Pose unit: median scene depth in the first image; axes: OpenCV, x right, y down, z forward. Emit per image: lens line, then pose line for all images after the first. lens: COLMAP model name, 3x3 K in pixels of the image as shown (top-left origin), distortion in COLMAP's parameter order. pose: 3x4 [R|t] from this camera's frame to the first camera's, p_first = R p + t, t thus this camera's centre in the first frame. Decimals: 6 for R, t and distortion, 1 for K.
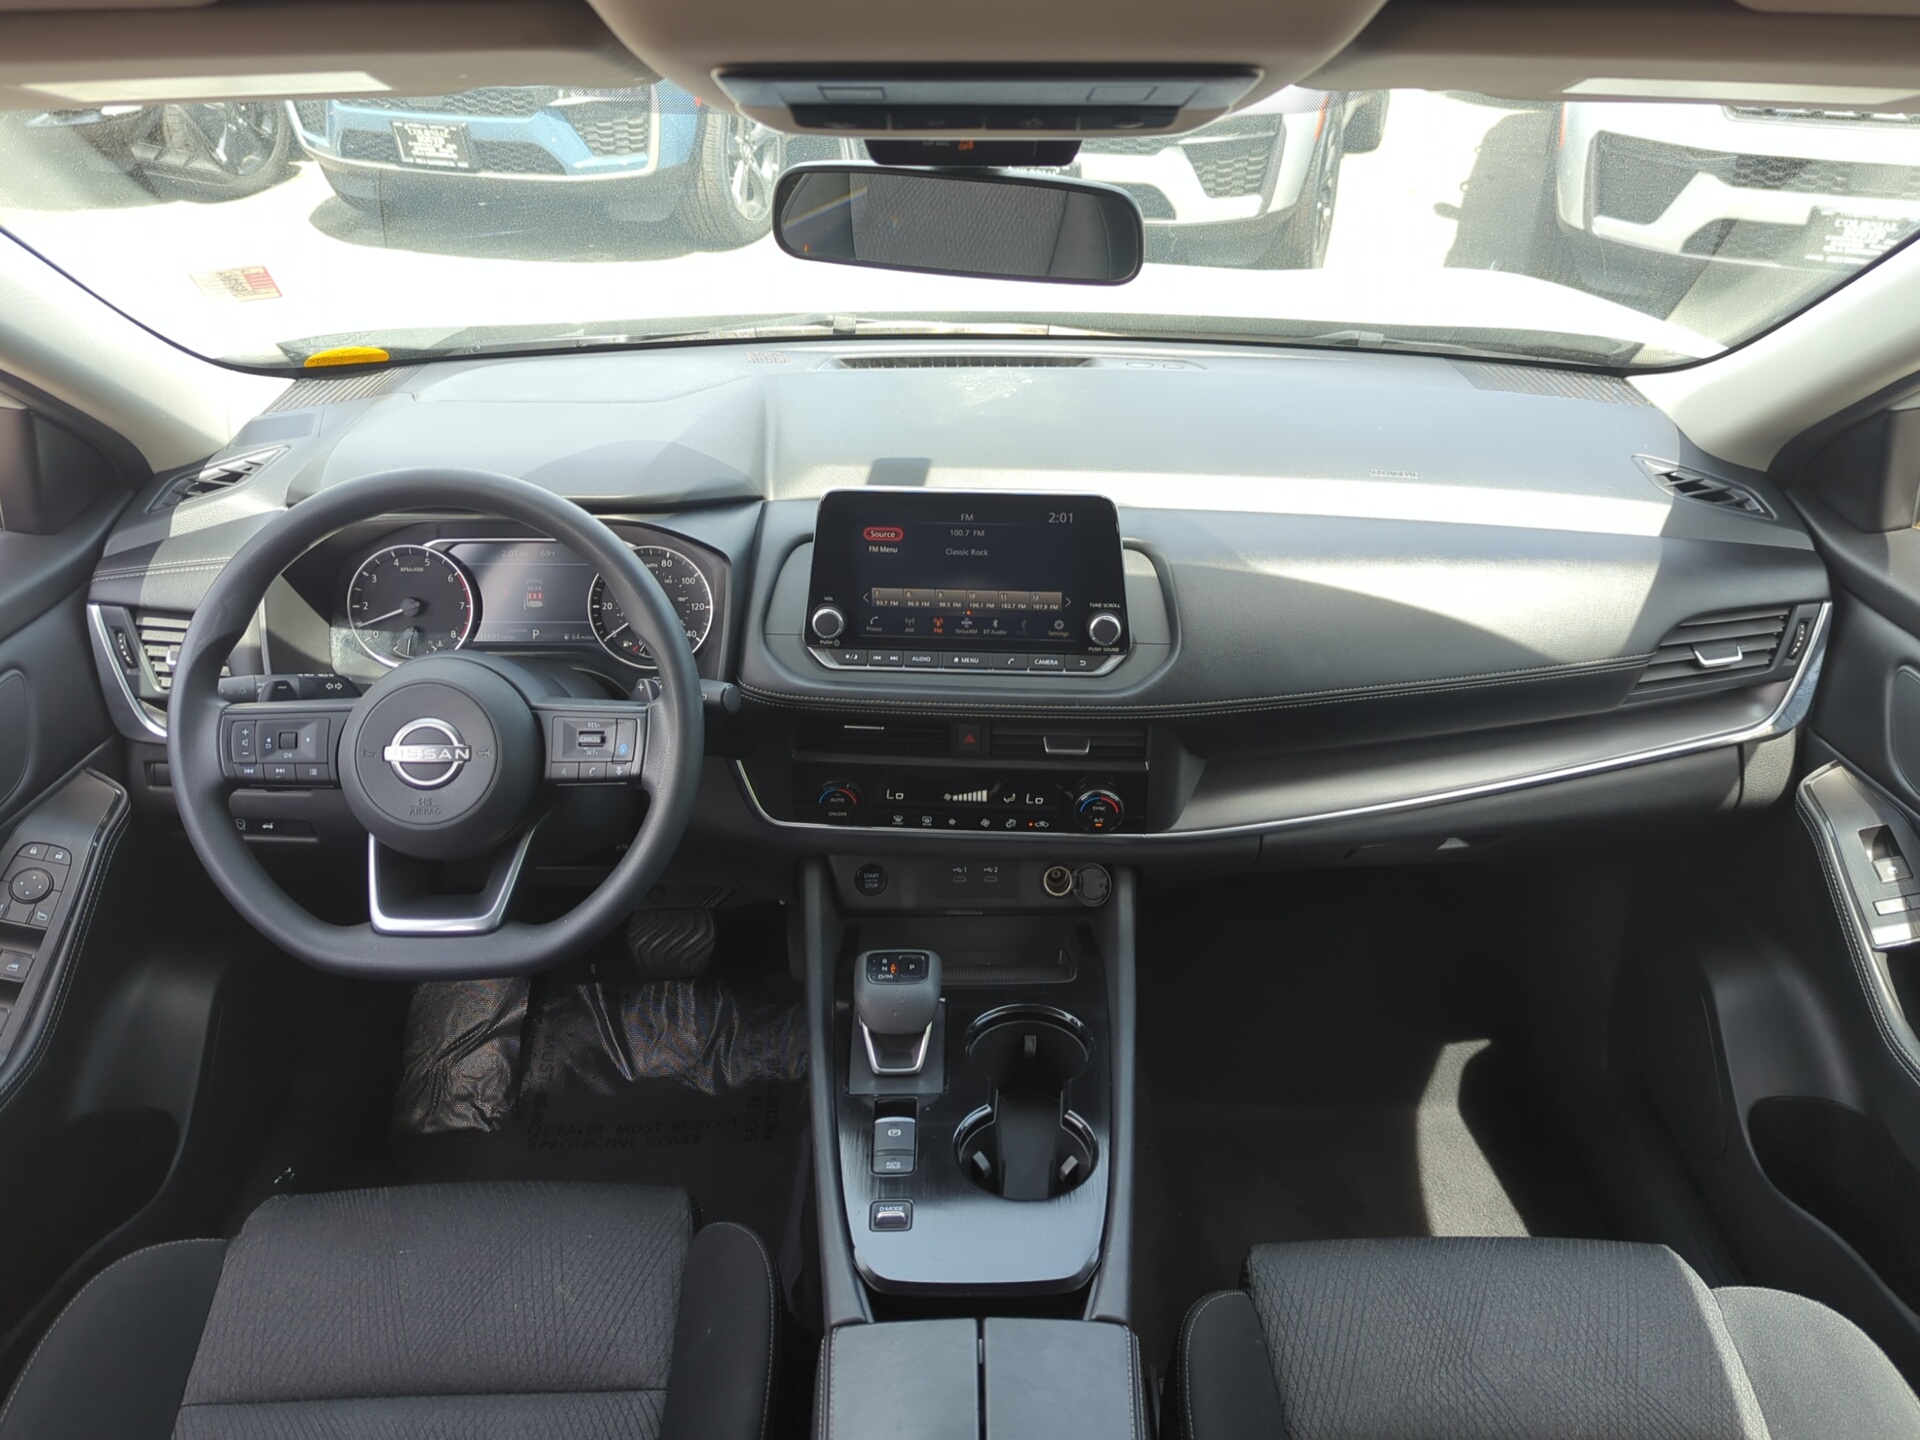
lens RADIAL K [[1563.8, 0, 986.0], [0, 1563.8, 686.8], [0, 0, 1]] dist [0.059196, -0.059360]
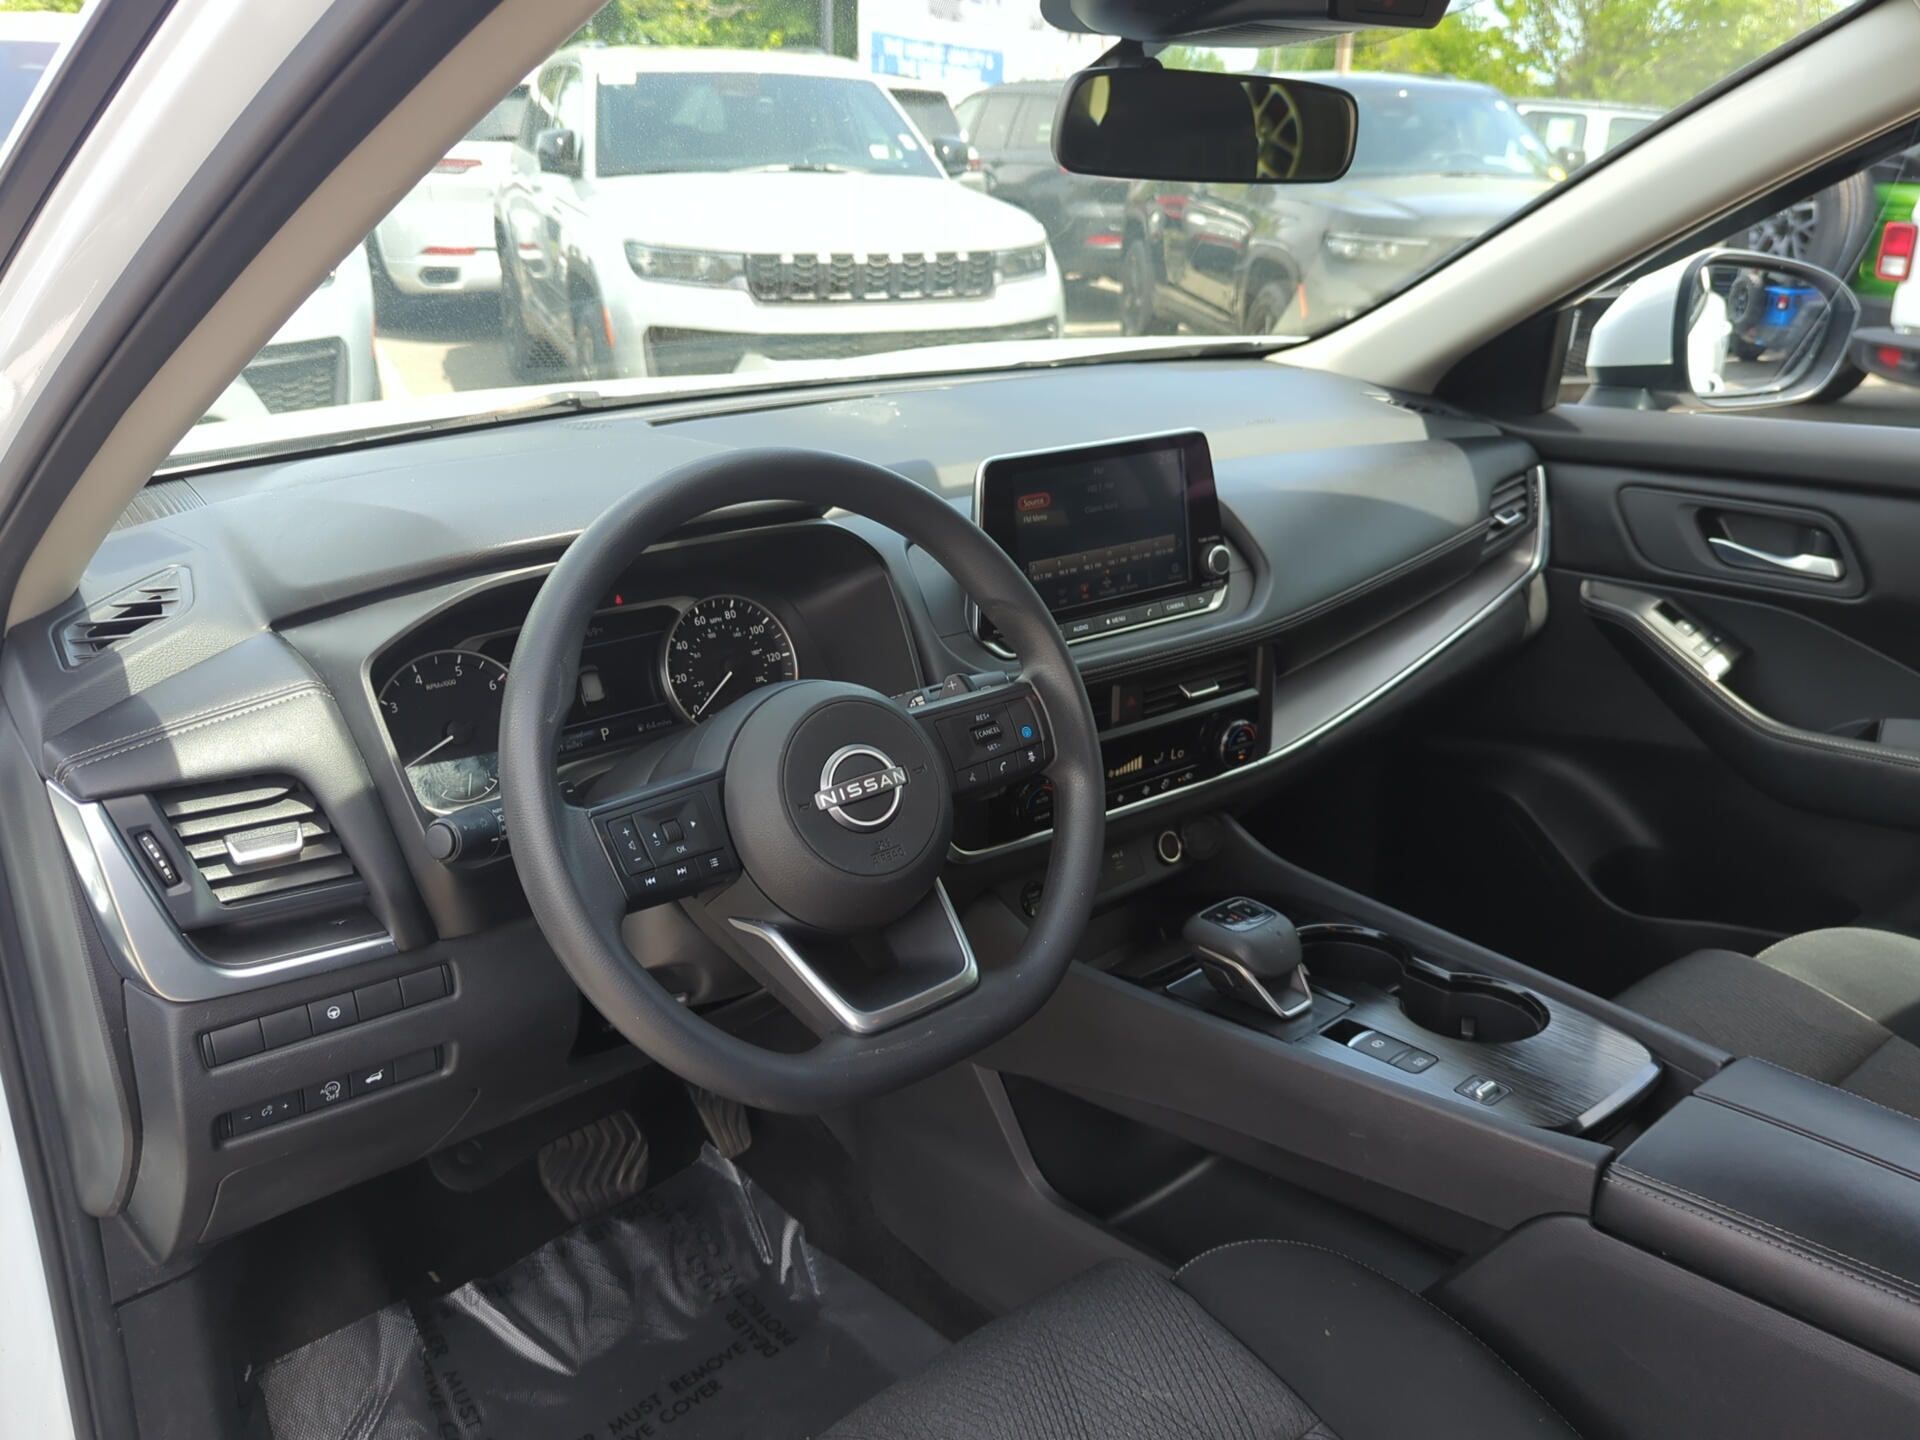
lens RADIAL K [[1563.8, 0, 979.0], [0, 1563.8, 689.2], [0, 0, 1]] dist [0.059196, -0.059360]
pose [[0.759891, -0.213617, 0.613949, -0.679541], [0.306624, 0.950580, -0.048768, 0.044913], [-0.573190, 0.225310, 0.787838, 0.292552]]
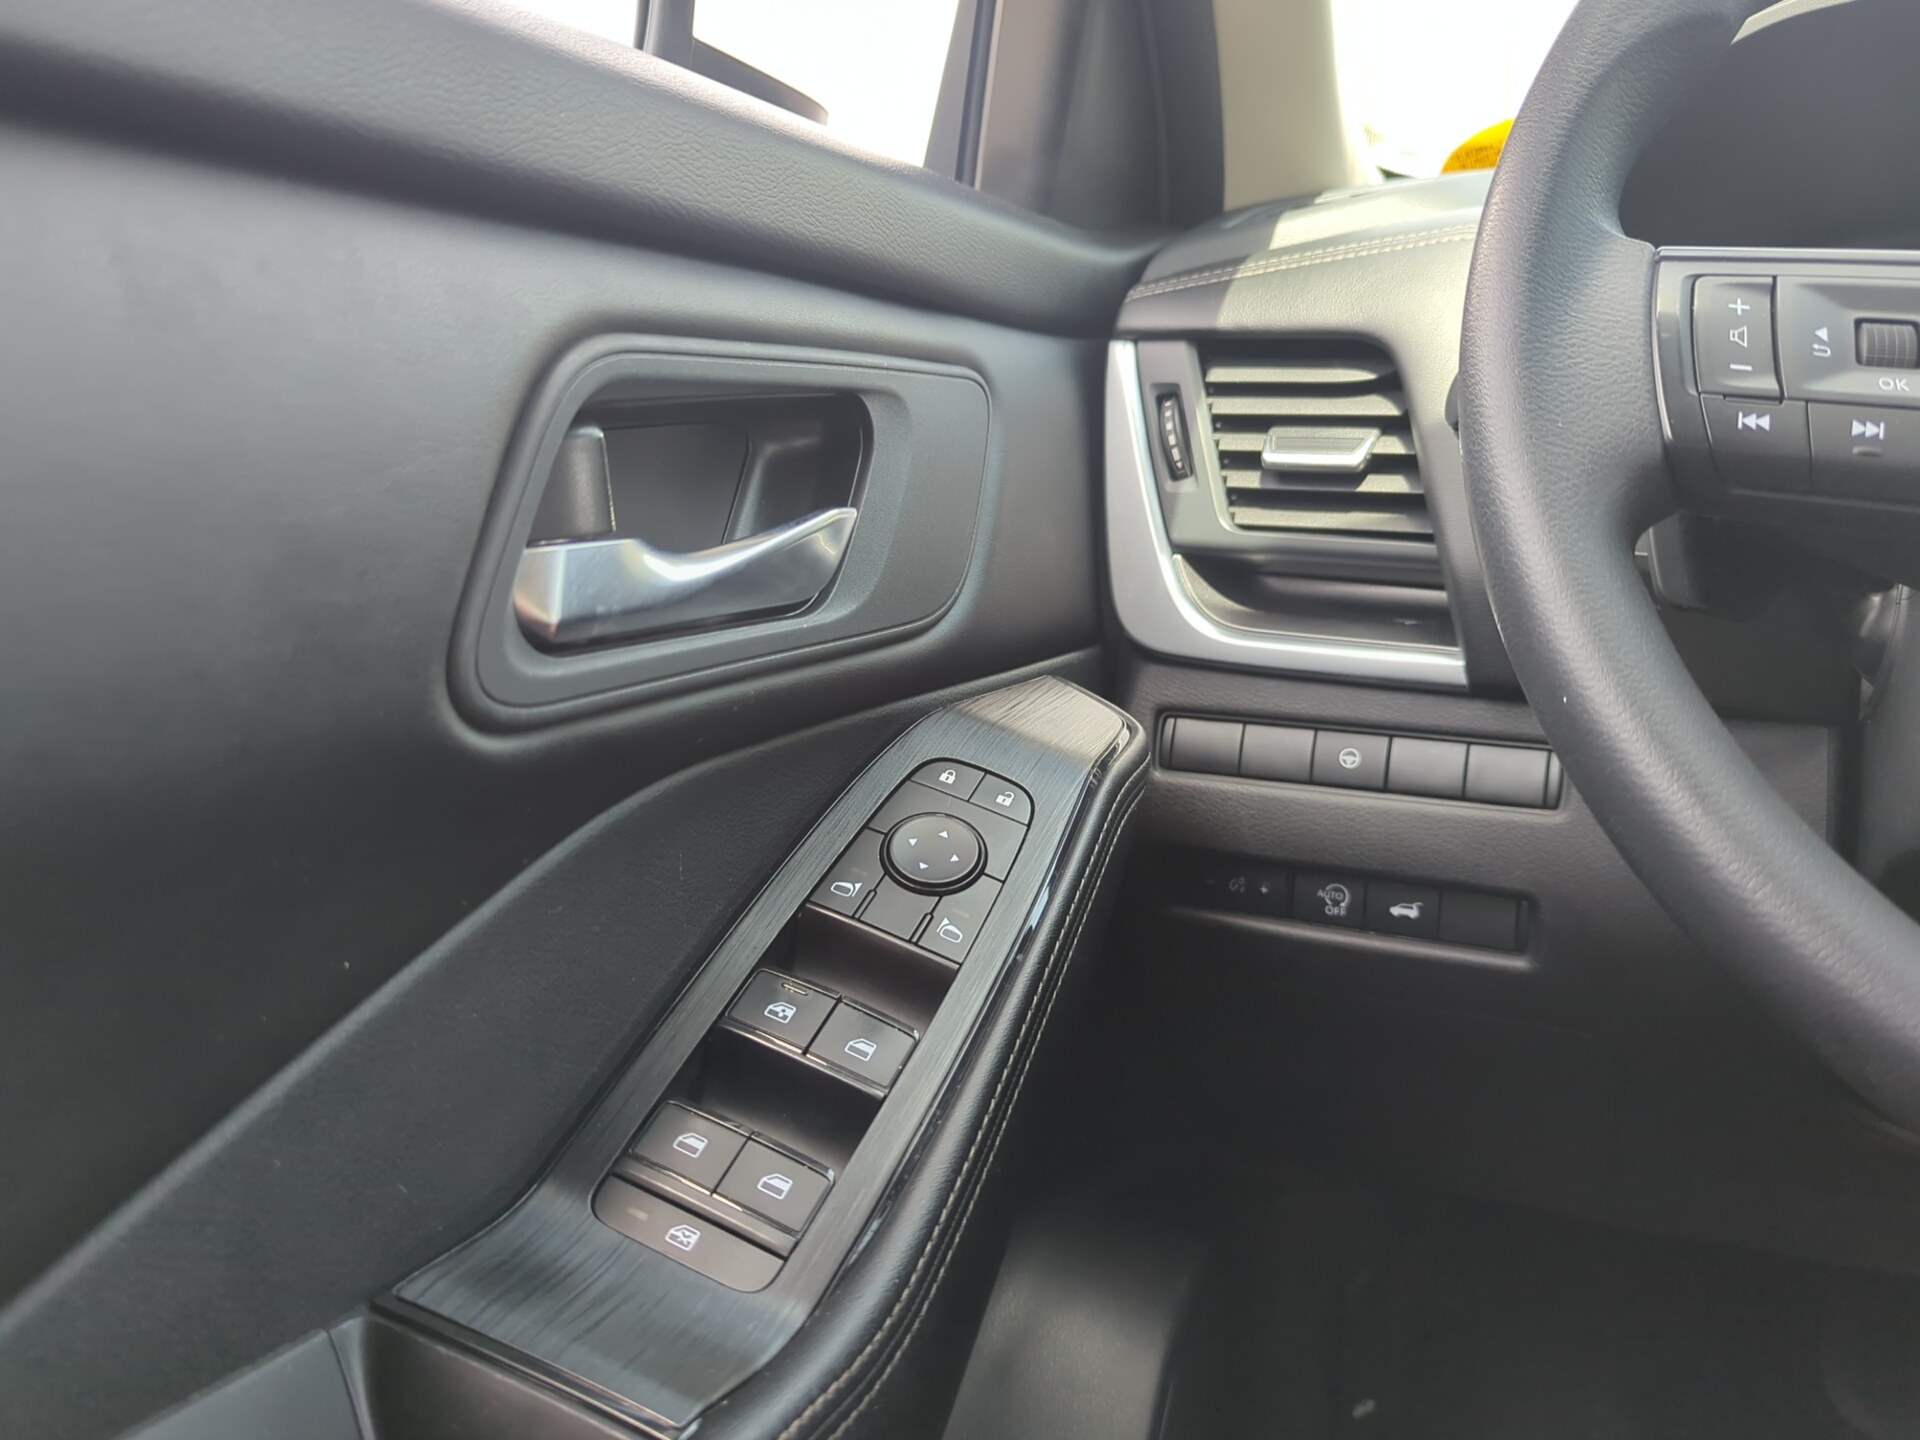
lens RADIAL K [[1563.8, 0, 966.7], [0, 1563.8, 687.2], [0, 0, 1]] dist [0.059196, -0.059360]
pose [[0.908029, 0.044977, -0.416486, -0.417450], [-0.174784, 0.944221, -0.279099, 0.175453], [0.380702, 0.326225, 0.865242, 0.634693]]
